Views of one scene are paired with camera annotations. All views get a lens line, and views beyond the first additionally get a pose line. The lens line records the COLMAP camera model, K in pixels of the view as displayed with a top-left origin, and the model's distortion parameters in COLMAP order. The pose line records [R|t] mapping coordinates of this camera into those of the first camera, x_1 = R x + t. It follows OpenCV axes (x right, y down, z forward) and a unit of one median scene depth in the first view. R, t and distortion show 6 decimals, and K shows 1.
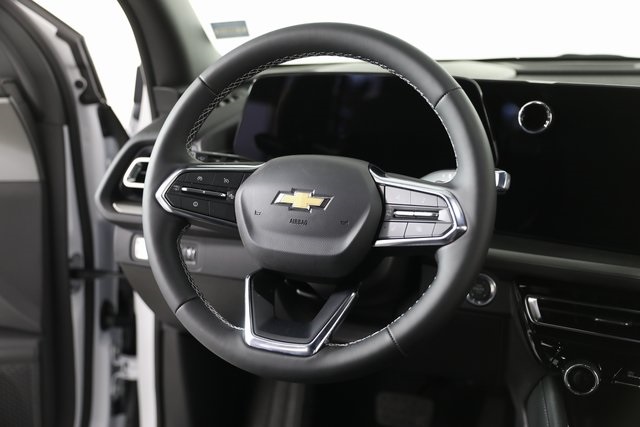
lens RADIAL K [[643.9, 0, 320.0], [0, 643.9, 213.5], [0, 0, 1]] dist [-0.006978, 0.019763]
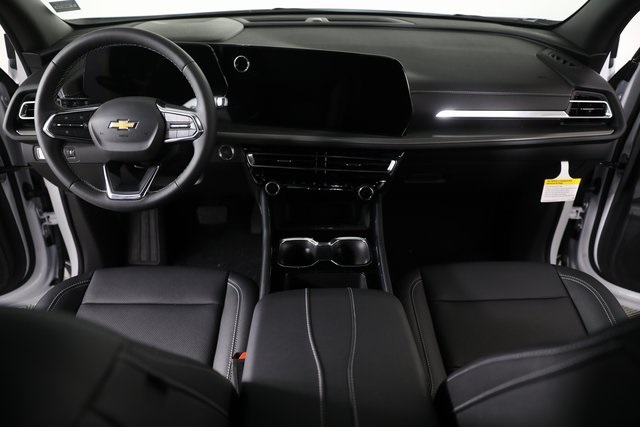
lens RADIAL K [[431.1, 0, 320.0], [0, 431.1, 213.5], [0, 0, 1]] dist [-0.115813, 0.084335]
pose [[0.943023, -0.170842, 0.285519, 0.116965], [0.078890, 0.948451, 0.306948, -0.101870], [-0.323240, -0.266935, 0.907889, -0.419387]]
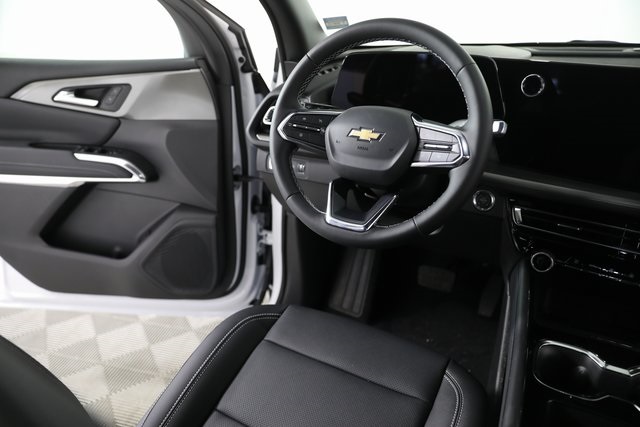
lens RADIAL K [[431.1, 0, 320.0], [0, 431.1, 213.5], [0, 0, 1]] dist [-0.115813, 0.084335]
pose [[0.979526, 0.070115, -0.188715, 0.066567], [-0.041644, 0.987685, 0.150809, 0.014780], [0.196965, -0.139862, 0.970383, -0.056309]]
